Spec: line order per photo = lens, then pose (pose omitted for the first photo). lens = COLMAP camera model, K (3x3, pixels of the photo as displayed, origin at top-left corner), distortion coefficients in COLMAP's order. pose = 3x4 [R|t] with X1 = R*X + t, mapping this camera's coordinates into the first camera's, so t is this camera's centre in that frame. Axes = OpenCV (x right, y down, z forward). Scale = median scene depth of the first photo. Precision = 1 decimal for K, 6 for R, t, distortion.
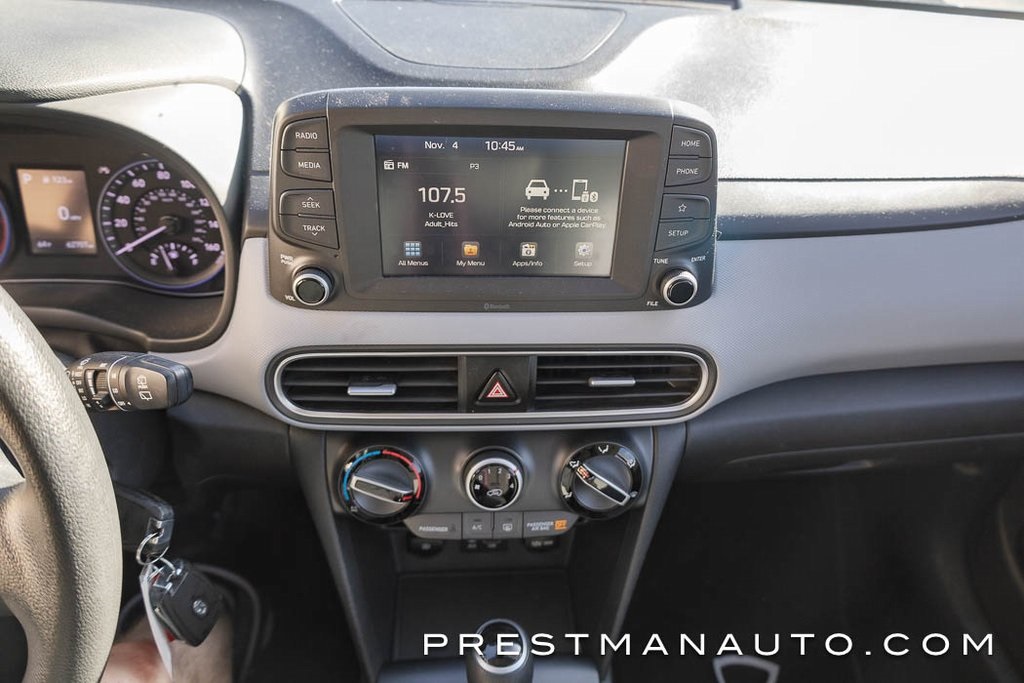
lens RADIAL K [[666.2, 0, 512.0], [0, 666.2, 341.5], [0, 0, 1]] dist [0.007946, 0.000753]
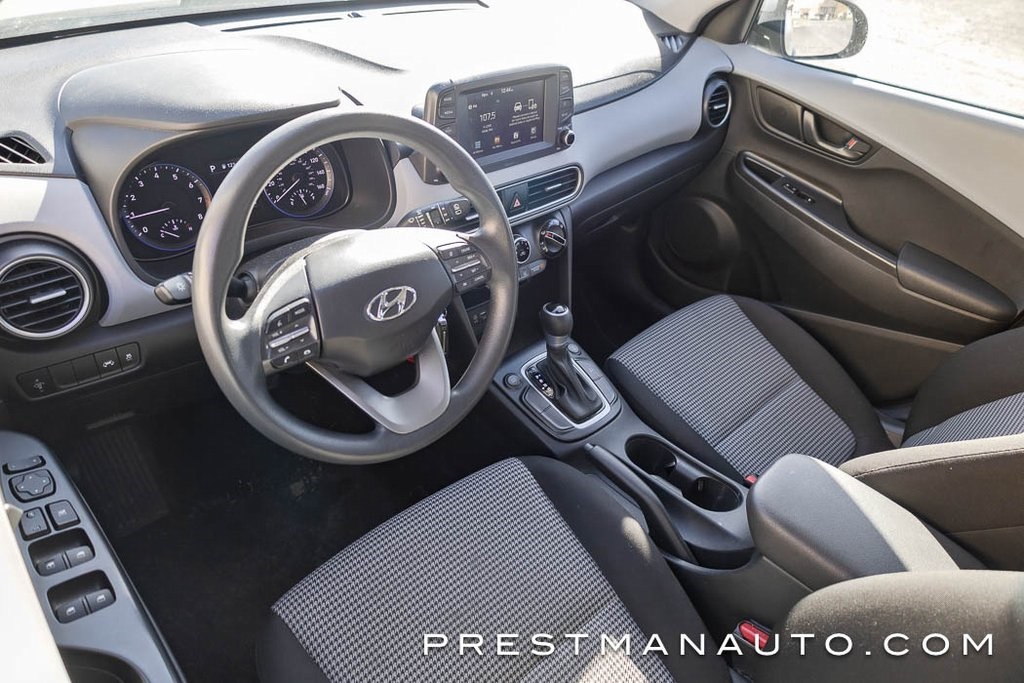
lens RADIAL K [[666.2, 0, 512.0], [0, 666.2, 341.5], [0, 0, 1]] dist [0.007946, 0.000753]
pose [[0.779327, -0.365406, 0.509046, -1.319045], [0.332988, 0.929675, 0.157555, 0.146166], [-0.530818, 0.046719, 0.846197, -0.838231]]
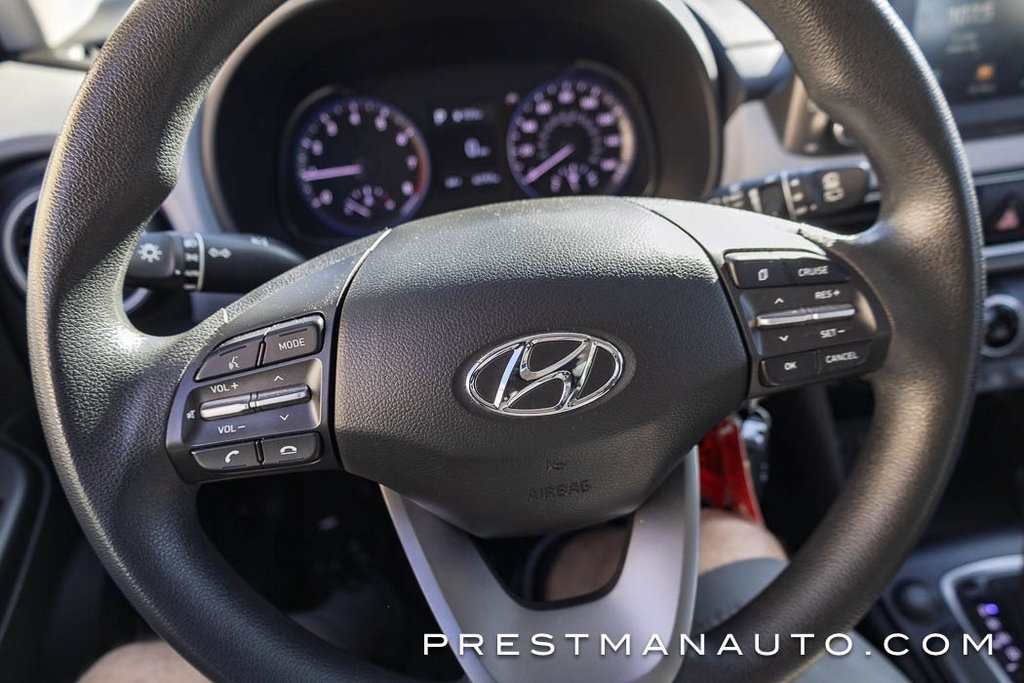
lens RADIAL K [[666.2, 0, 512.0], [0, 666.2, 341.5], [0, 0, 1]] dist [0.007946, 0.000753]
pose [[0.989363, -0.145234, -0.008267, -0.760571], [0.144067, 0.986117, -0.082572, 0.225695], [0.020144, 0.080502, 0.996551, 0.011541]]
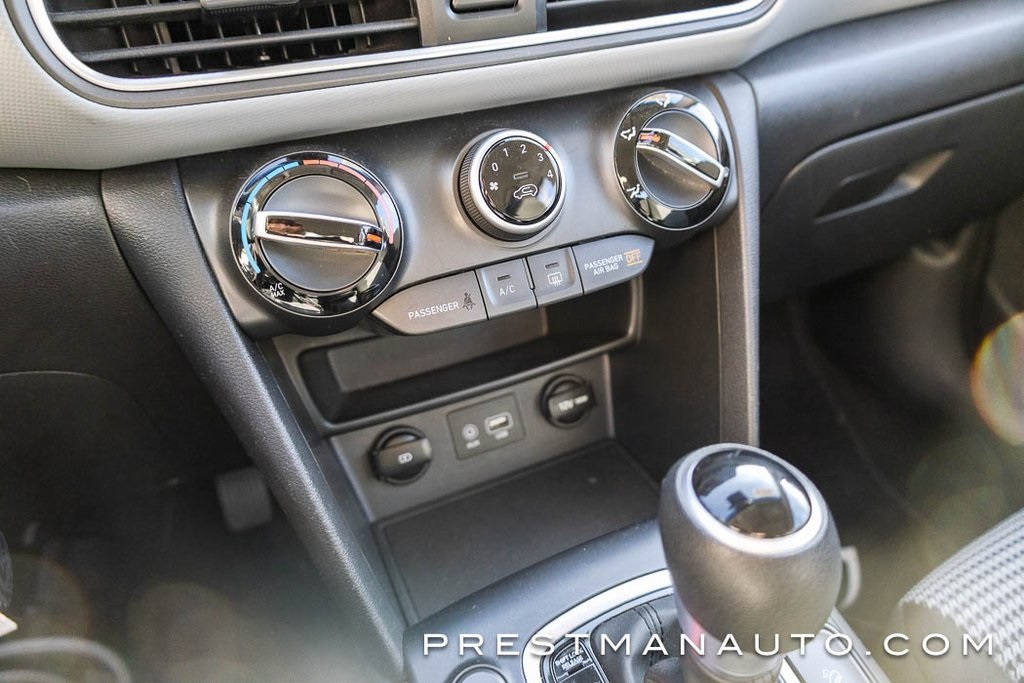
lens RADIAL K [[666.2, 0, 512.0], [0, 666.2, 341.5], [0, 0, 1]] dist [0.007946, 0.000753]
pose [[0.929729, -0.277693, 0.241849, -0.215647], [0.312971, 0.941948, -0.121586, 0.427776], [-0.194046, 0.188734, 0.962666, 0.511457]]
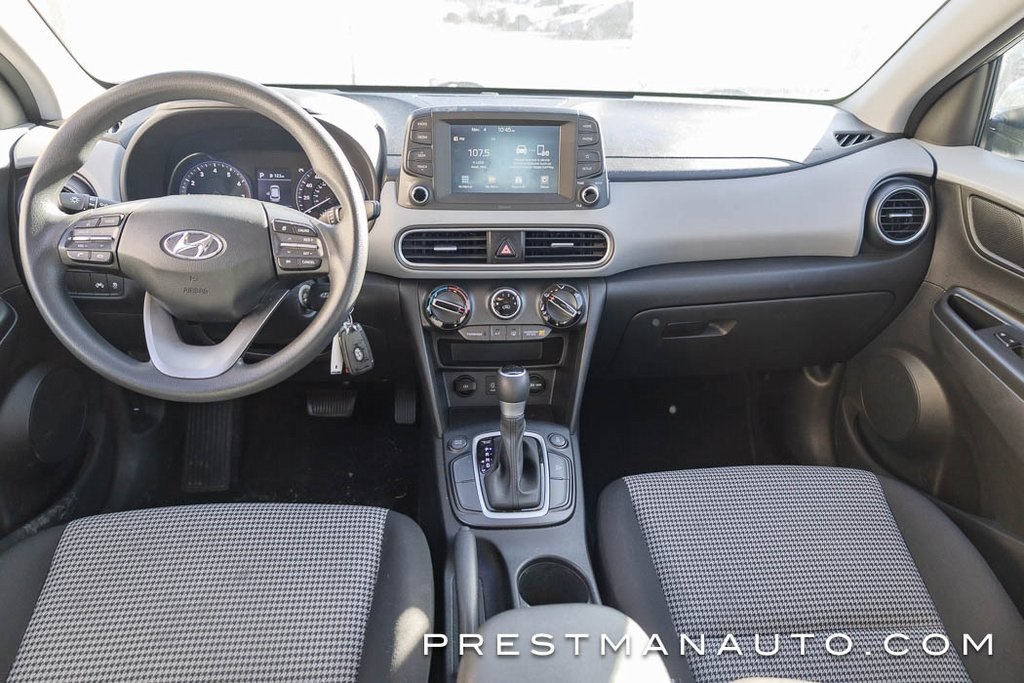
lens RADIAL K [[666.2, 0, 512.0], [0, 666.2, 341.5], [0, 0, 1]] dist [0.007946, 0.000753]
pose [[0.999458, -0.031967, 0.007880, -0.028579], [0.032920, 0.973837, -0.224851, 0.799323], [-0.000486, 0.224989, 0.974361, -0.915766]]
